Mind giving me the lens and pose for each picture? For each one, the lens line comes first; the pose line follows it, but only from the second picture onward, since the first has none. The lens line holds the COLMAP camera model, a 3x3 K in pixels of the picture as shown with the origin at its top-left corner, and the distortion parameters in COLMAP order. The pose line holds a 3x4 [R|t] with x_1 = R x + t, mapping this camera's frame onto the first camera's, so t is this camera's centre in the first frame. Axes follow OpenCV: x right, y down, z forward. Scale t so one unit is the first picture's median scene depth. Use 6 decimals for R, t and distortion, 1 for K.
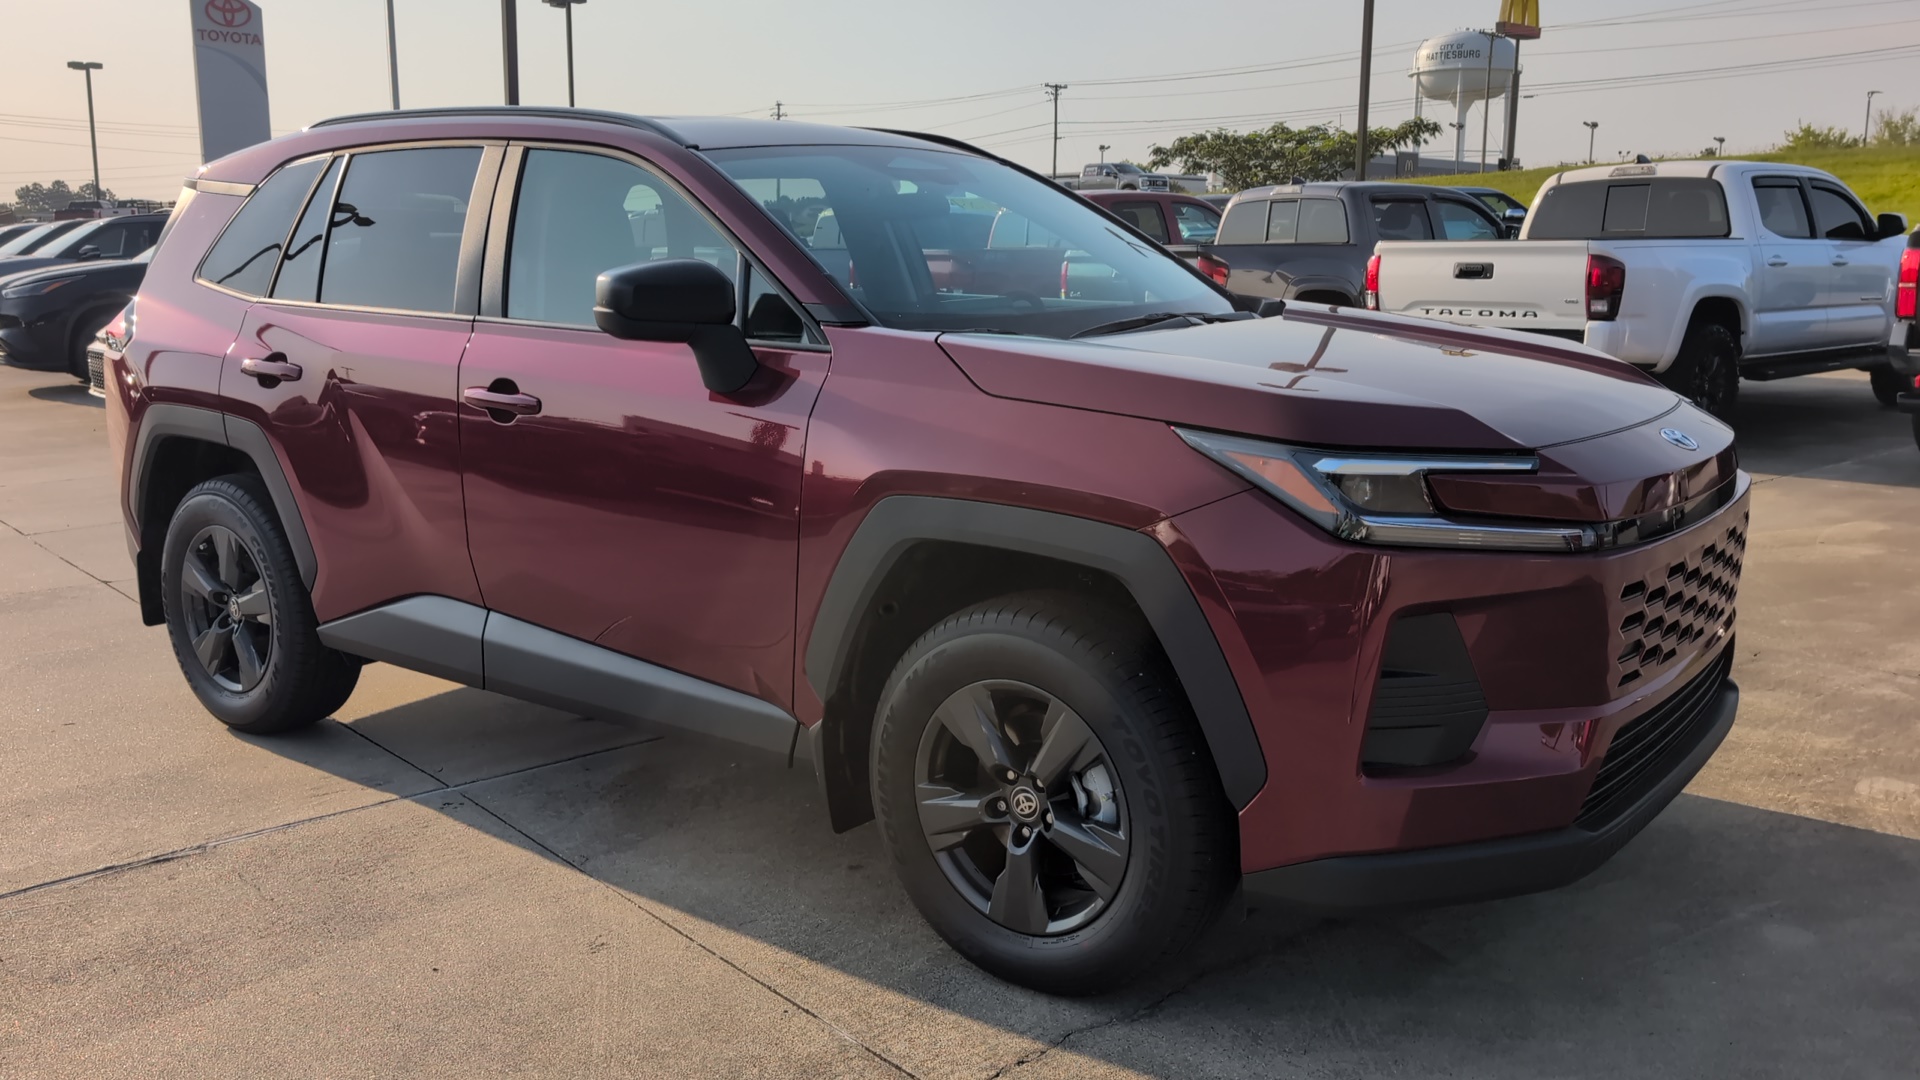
lens RADIAL K [[1604.5, 0, 960.0], [0, 1604.5, 540.0], [0, 0, 1]] dist [0.015891, -0.013208]
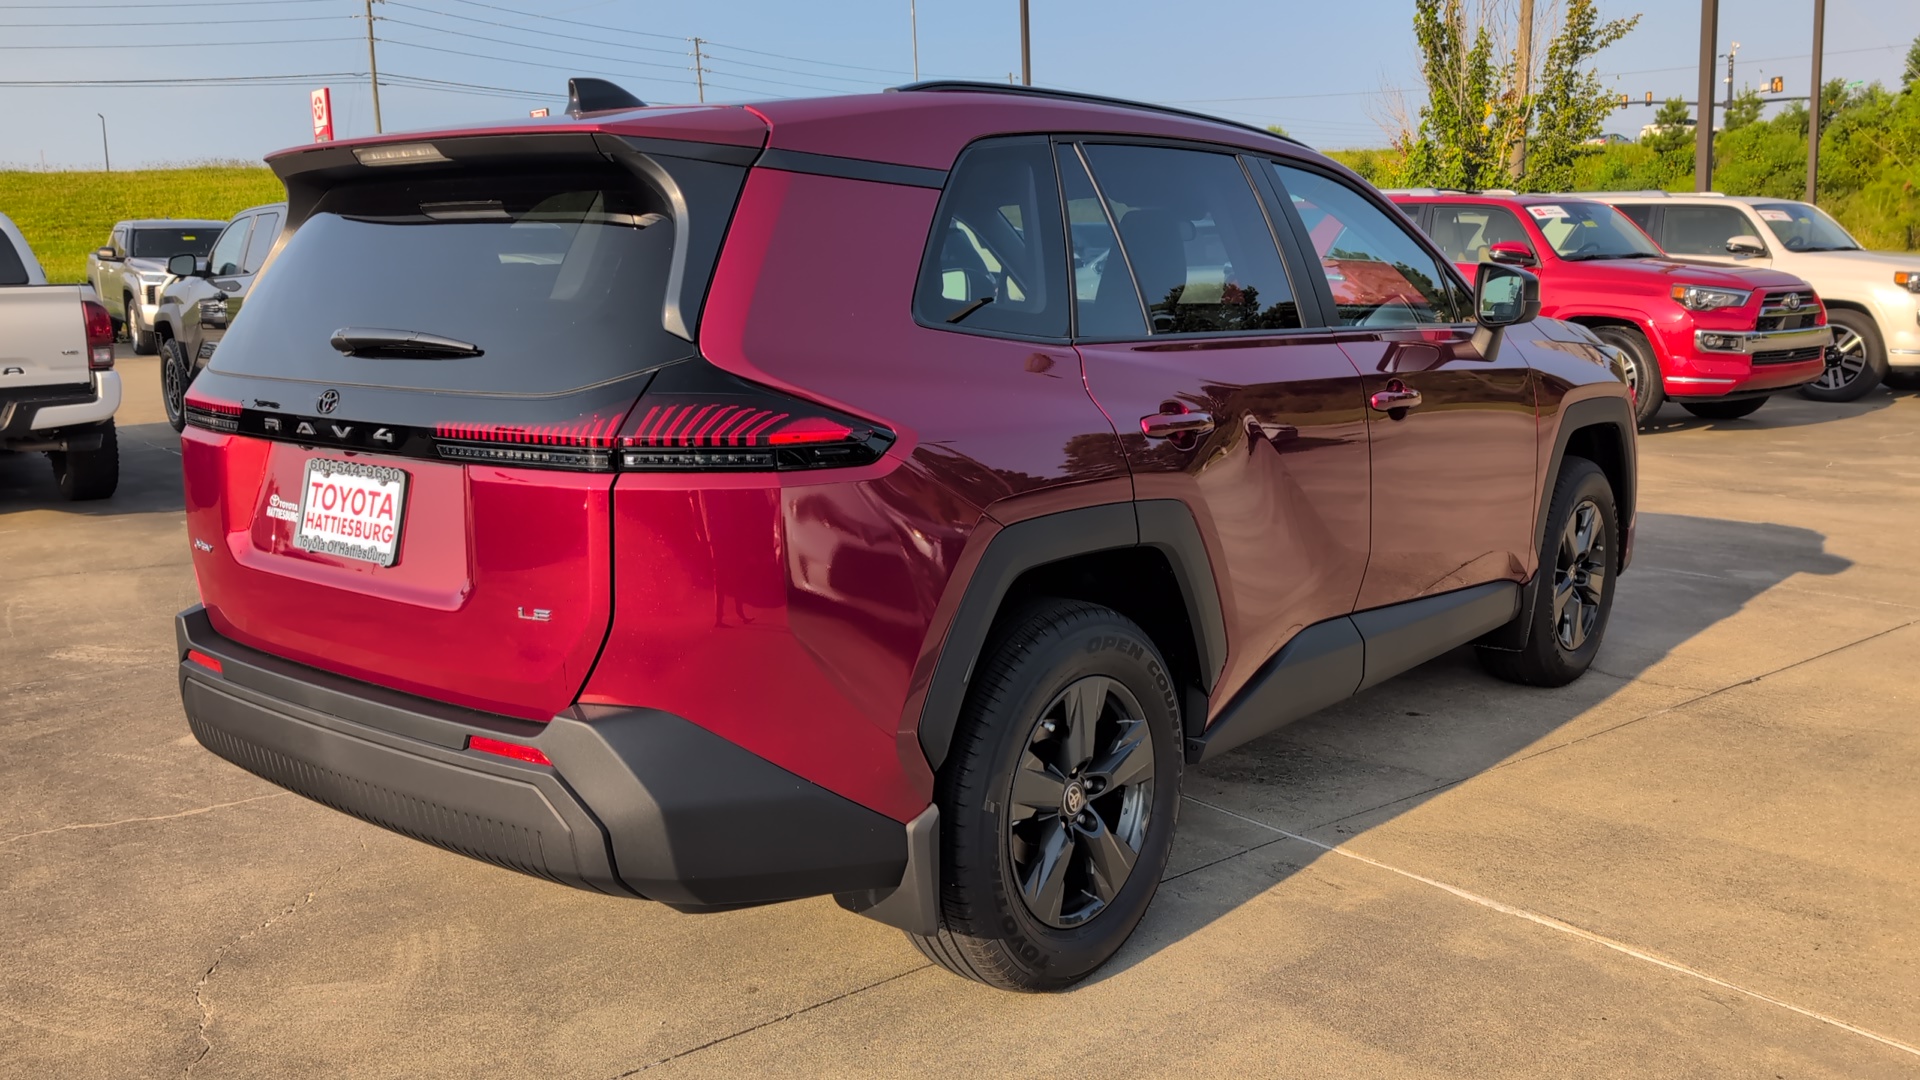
lens RADIAL K [[1604.5, 0, 960.0], [0, 1604.5, 540.0], [0, 0, 1]] dist [0.015891, -0.013208]
pose [[0.039947, -0.161683, 0.986034, -1.341770], [0.199368, 0.968269, 0.150694, -0.213266], [-0.979110, 0.190563, 0.070914, 1.192826]]
